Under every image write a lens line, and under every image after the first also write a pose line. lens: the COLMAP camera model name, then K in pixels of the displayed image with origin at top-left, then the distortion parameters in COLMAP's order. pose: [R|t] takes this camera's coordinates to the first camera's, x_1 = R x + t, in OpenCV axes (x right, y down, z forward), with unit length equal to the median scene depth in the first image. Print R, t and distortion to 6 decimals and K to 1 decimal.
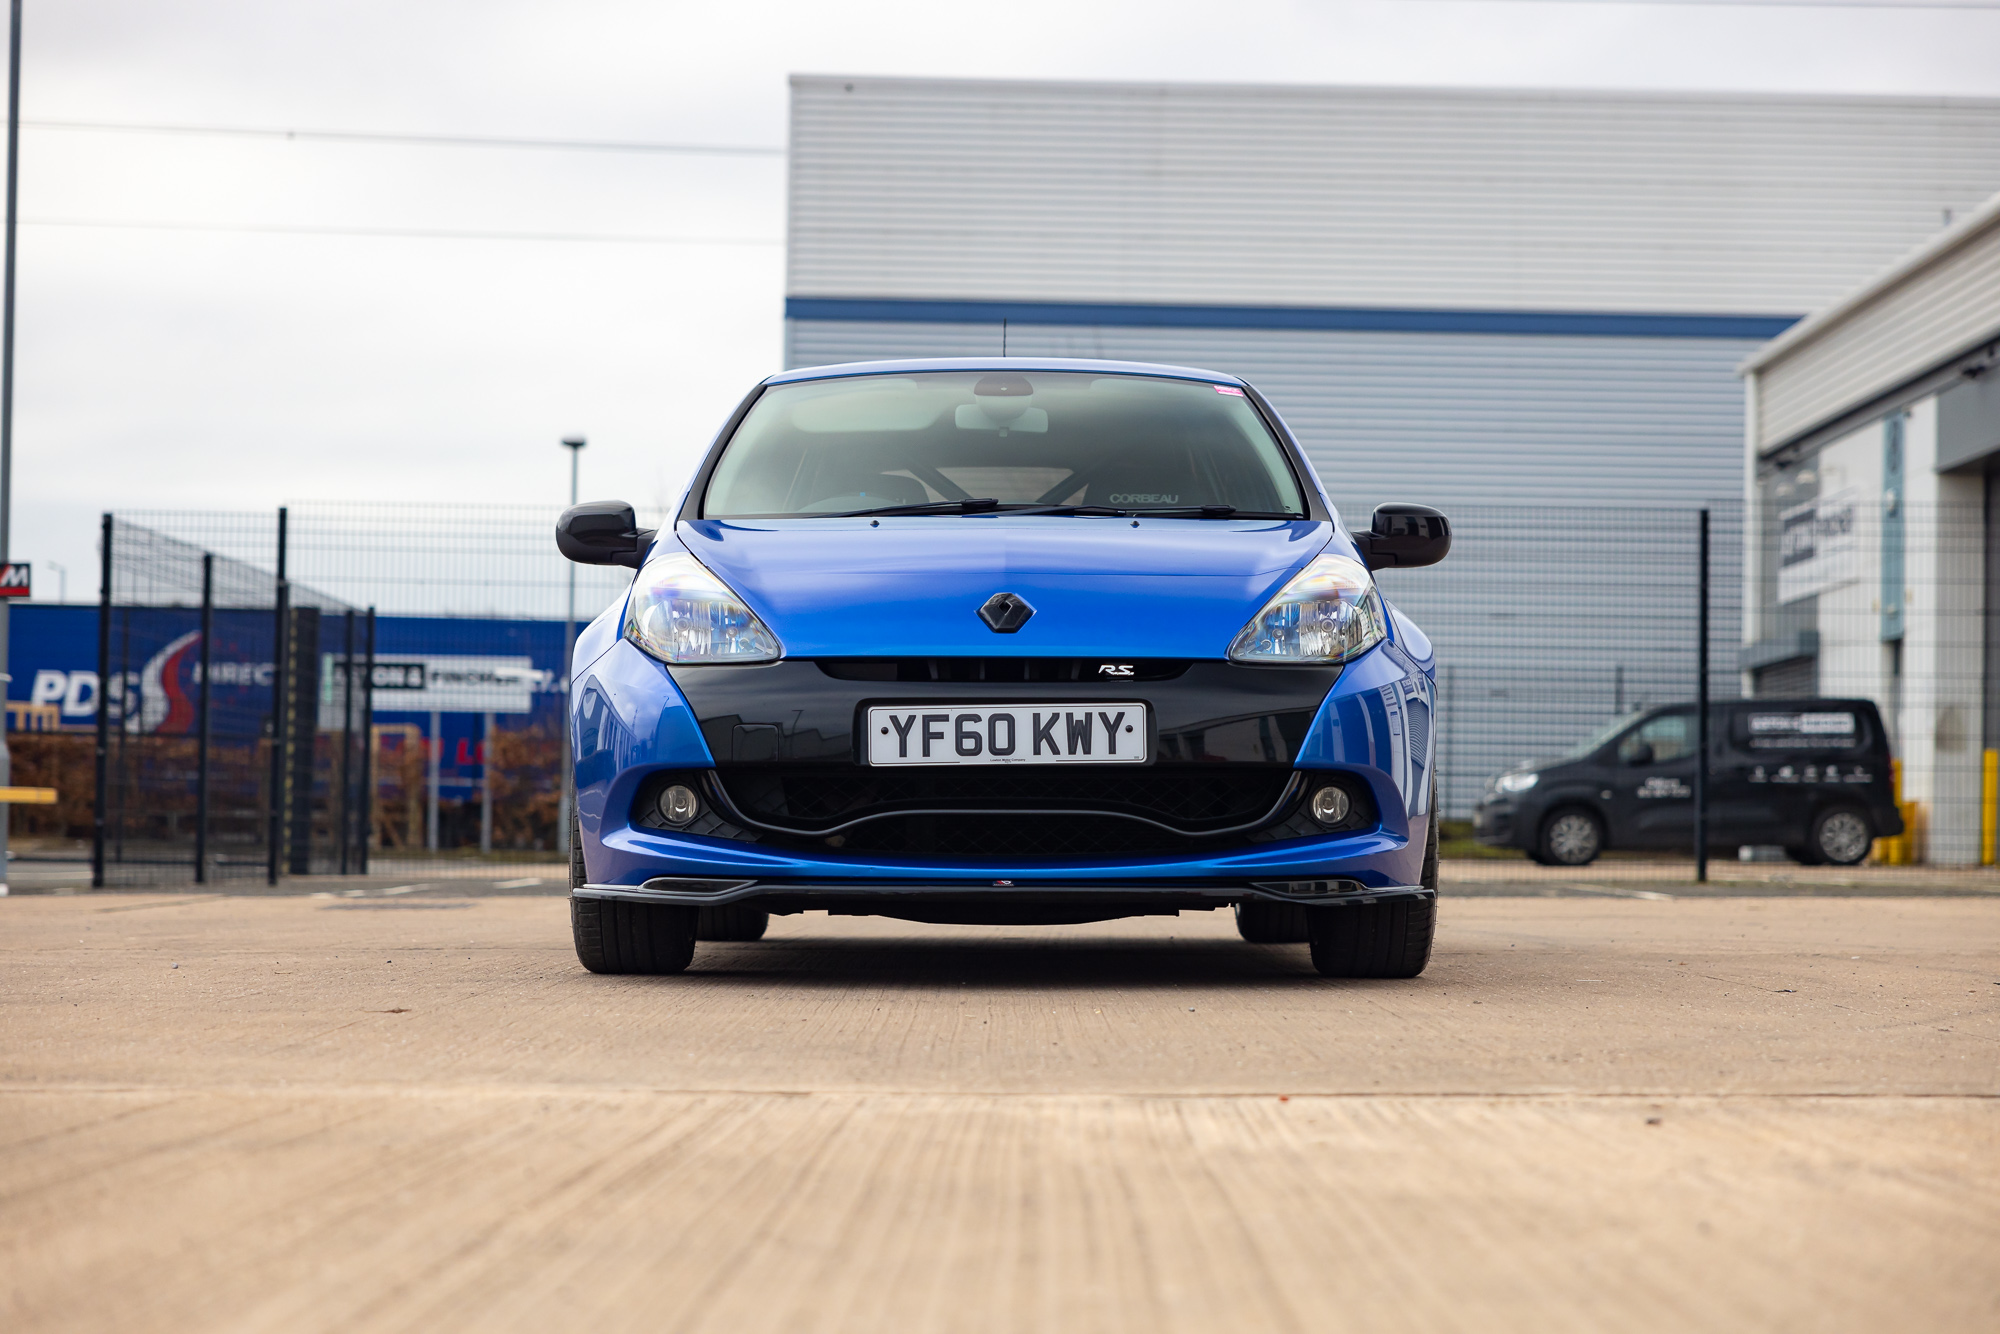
lens RADIAL K [[3894.3, 0, 999.9], [0, 3894.3, 671.6], [0, 0, 1]] dist [0.020080, 0.000000]
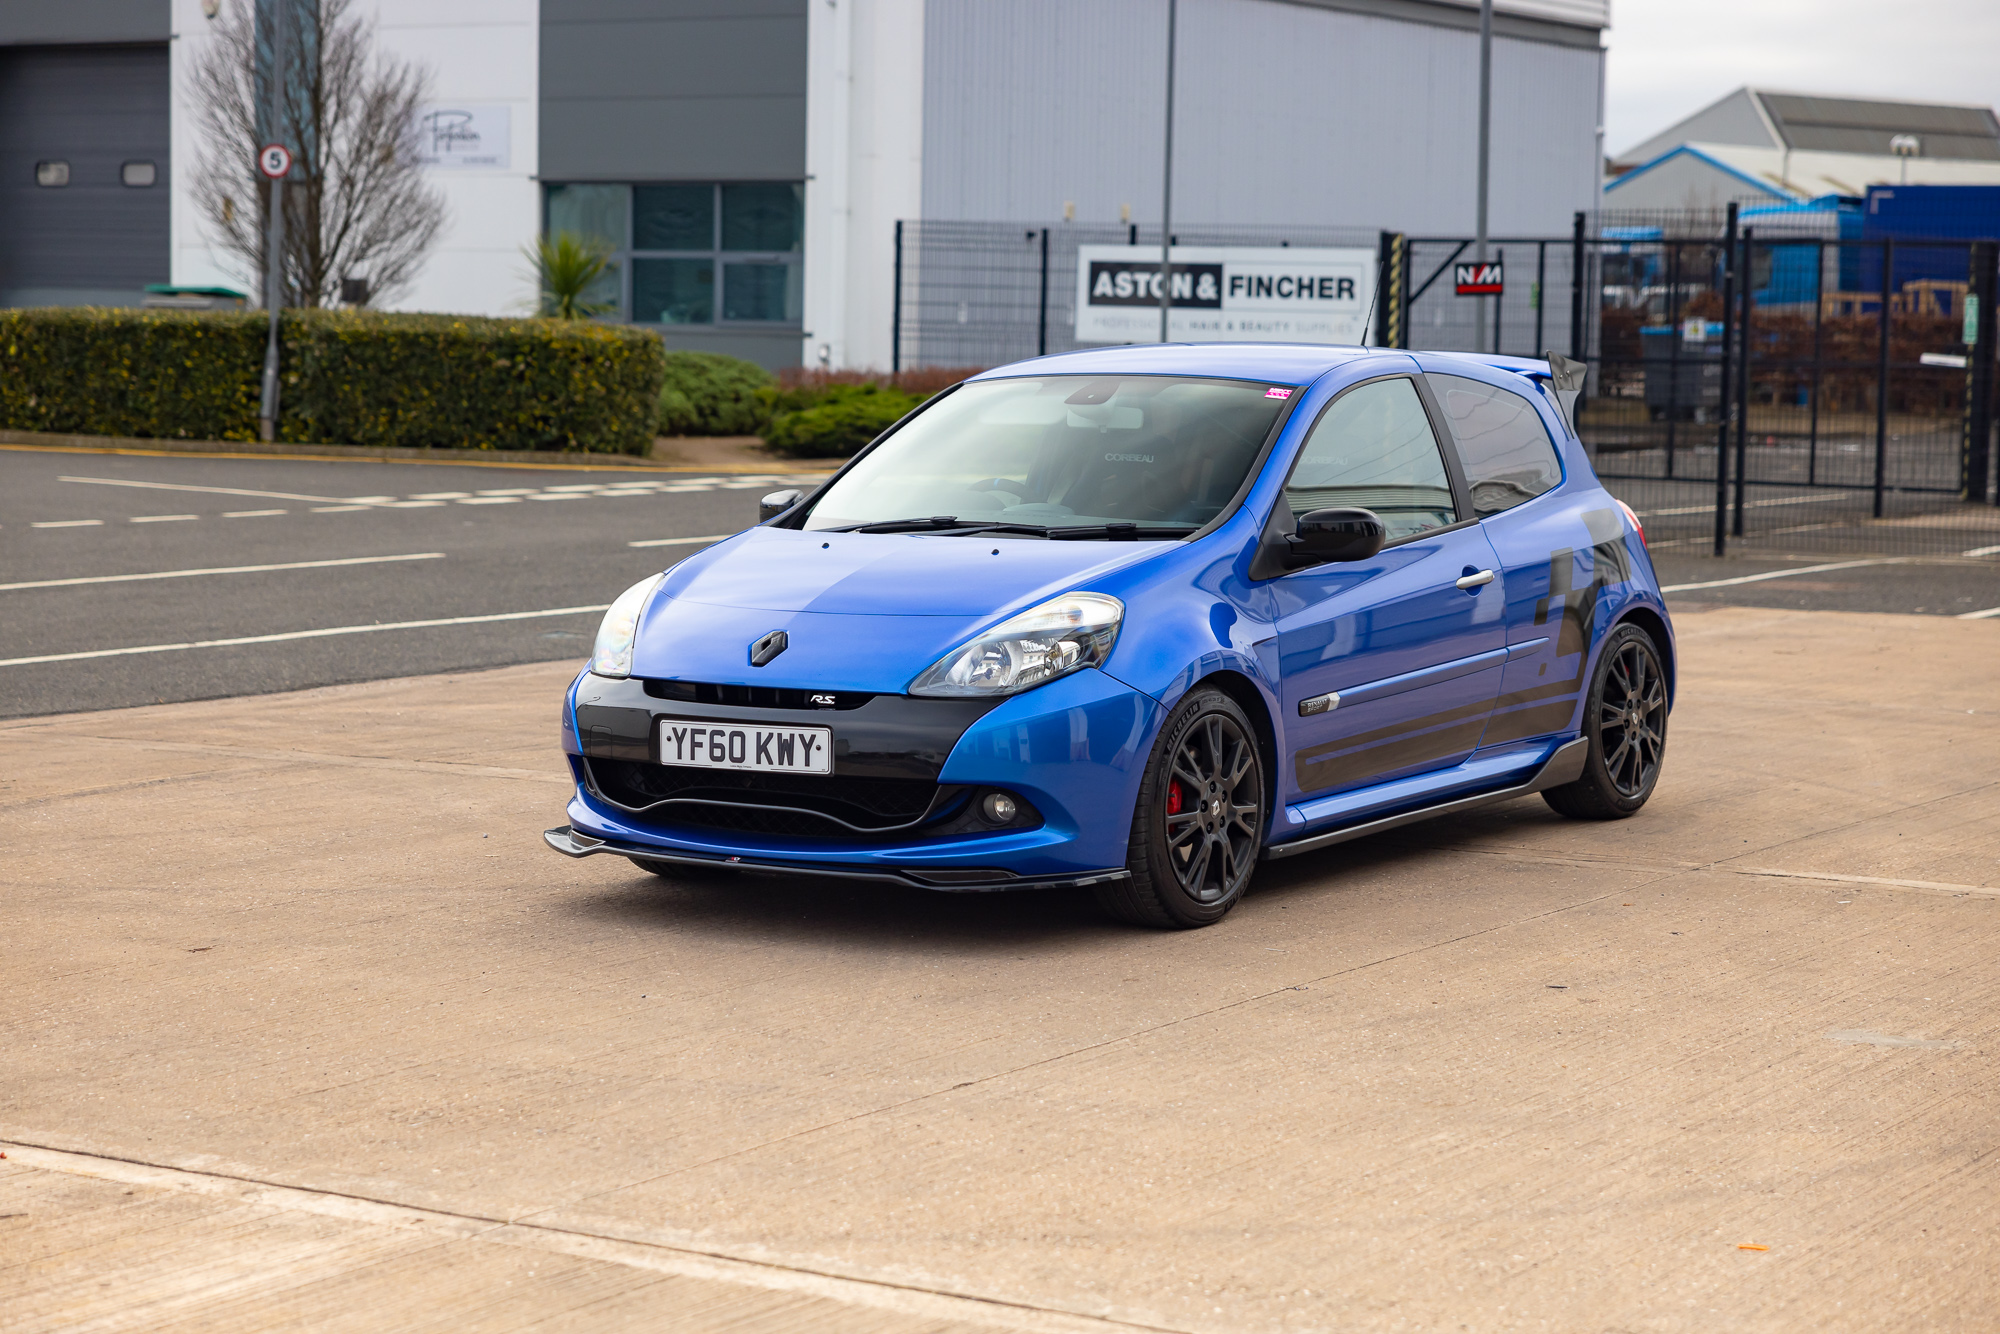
lens RADIAL K [[3894.3, 0, 1000.1], [0, 3894.3, 667.5], [0, 0, 1]] dist [0.020080, 0.000000]
pose [[0.837508, 0.046737, -0.544422, 0.786023], [0.023498, 0.992333, 0.121337, -0.167208], [0.545919, -0.114414, 0.829989, -0.042271]]
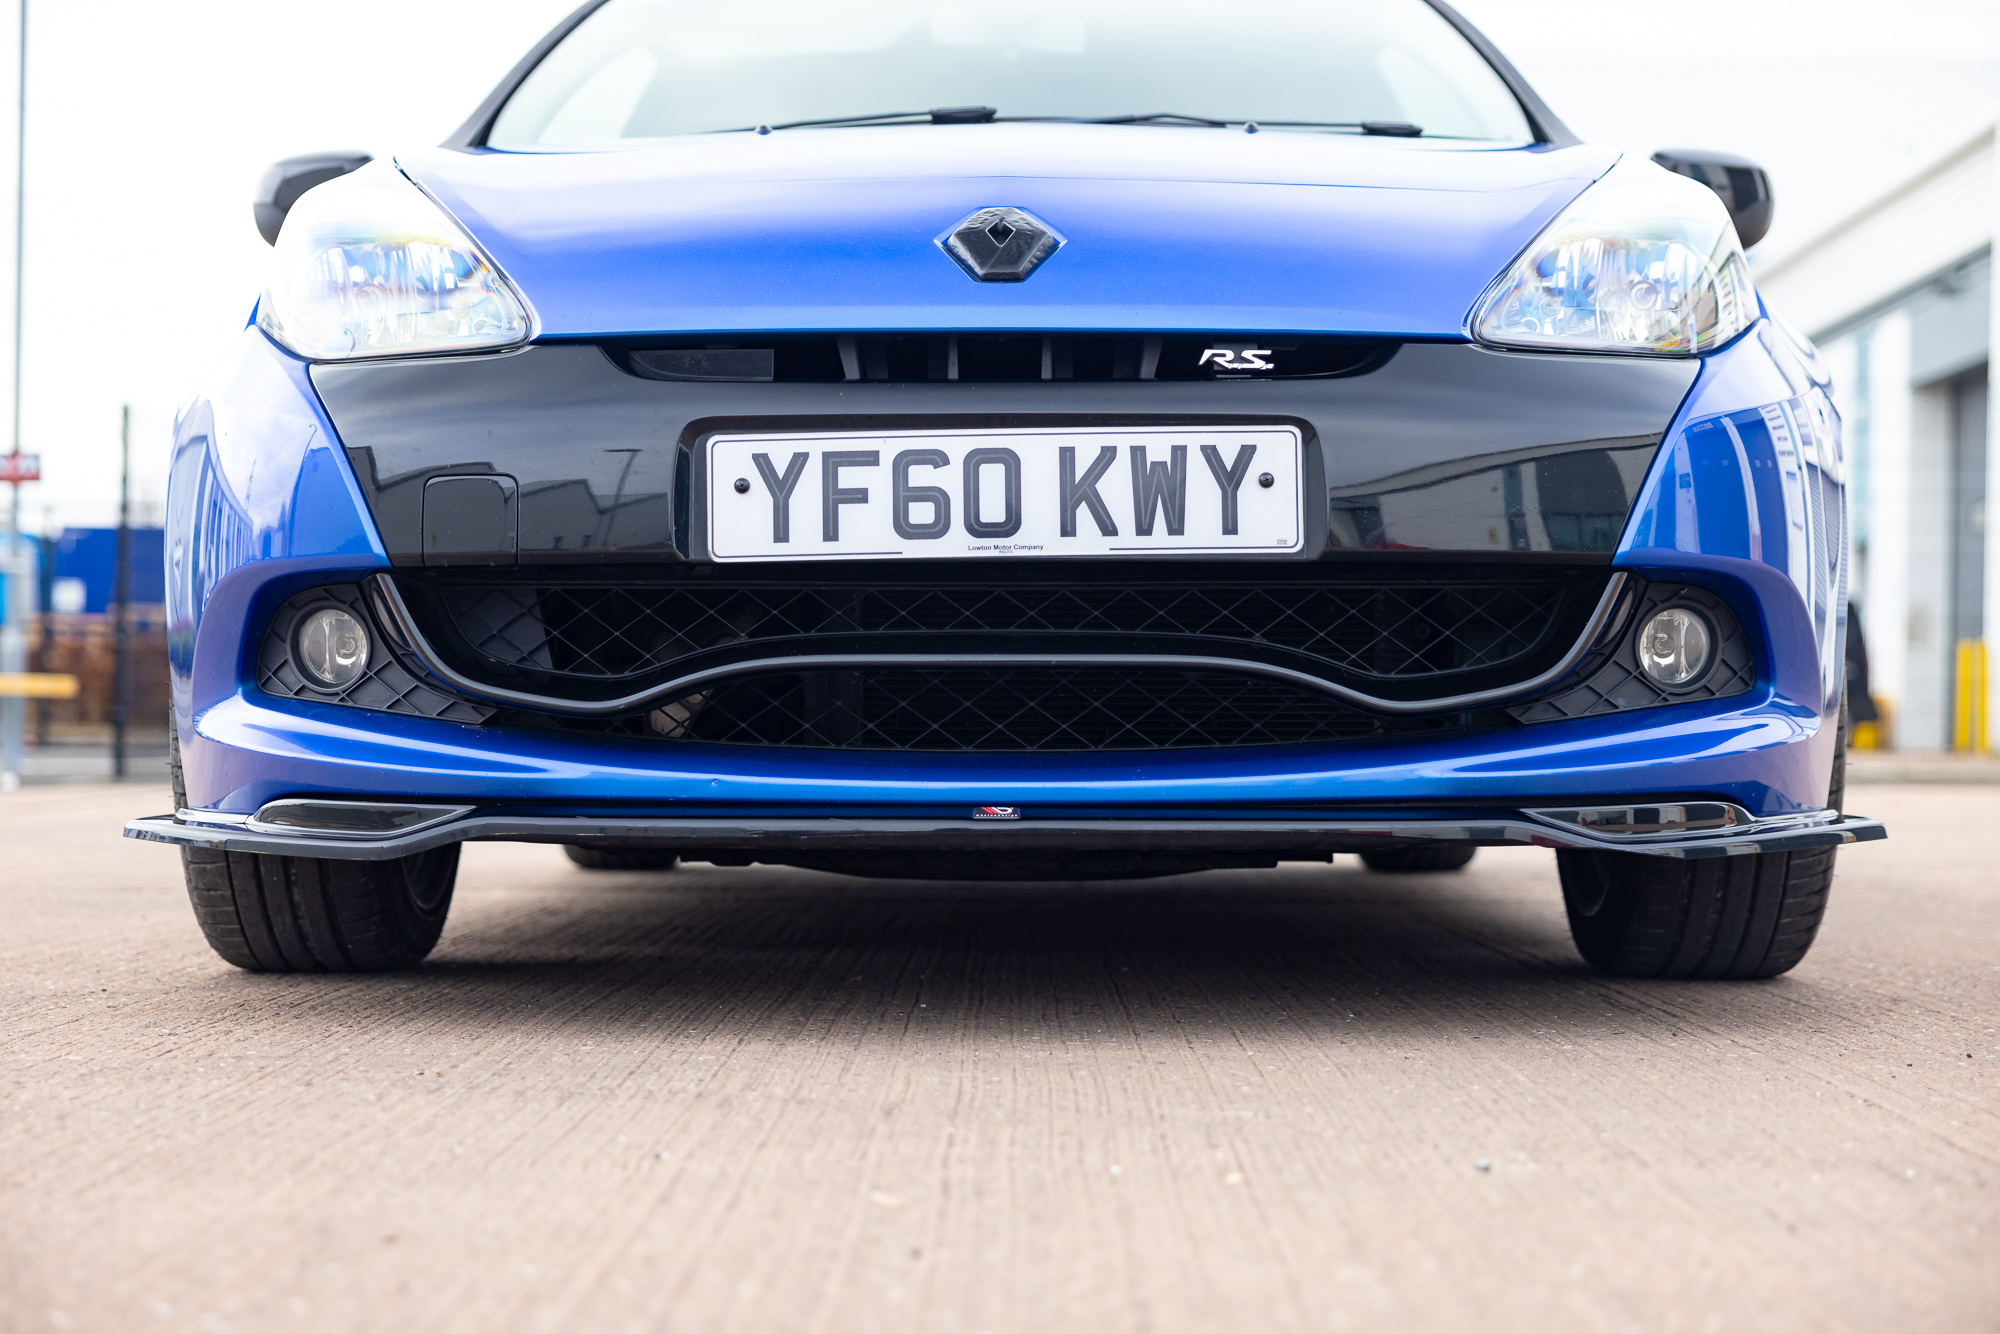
lens RADIAL K [[3137.0, 0, 995.1], [0, 3137.0, 666.1], [0, 0, 1]] dist [0.041457, 0.000000]
pose [[0.999897, -0.002163, -0.014156, 0.006017], [0.002489, 0.999731, 0.023069, 0.028000], [0.014102, -0.023102, 0.999634, 0.620448]]
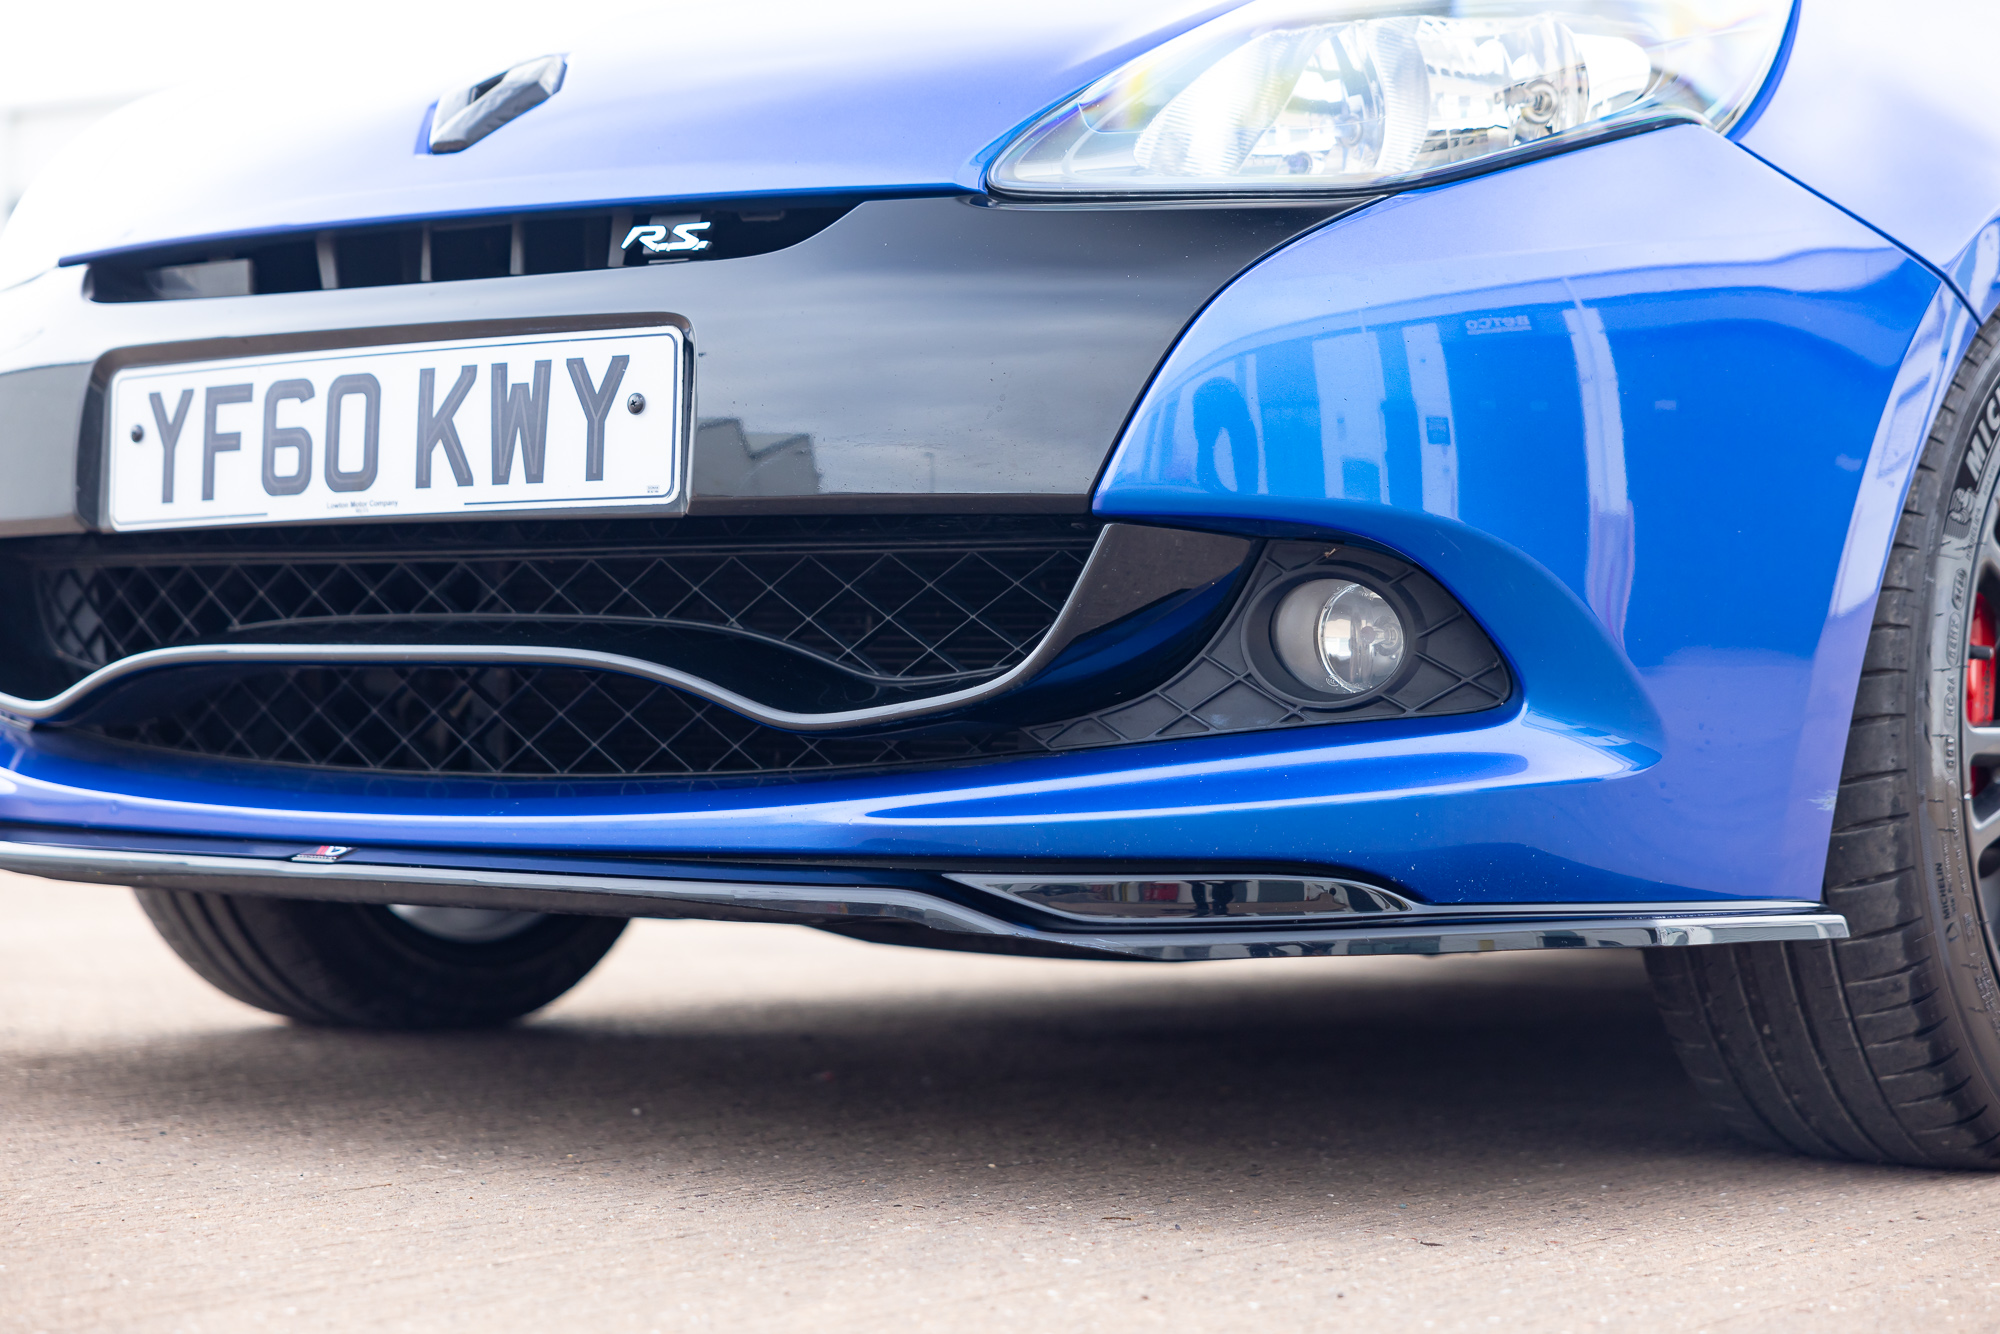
lens RADIAL K [[3894.3, 0, 999.9], [0, 3894.3, 660.2], [0, 0, 1]] dist [0.020080, 0.000000]
pose [[0.809446, 0.000976, -0.587194, 0.253925], [0.007670, 0.999896, 0.012235, 0.032684], [0.587144, -0.014407, 0.809354, 0.742811]]
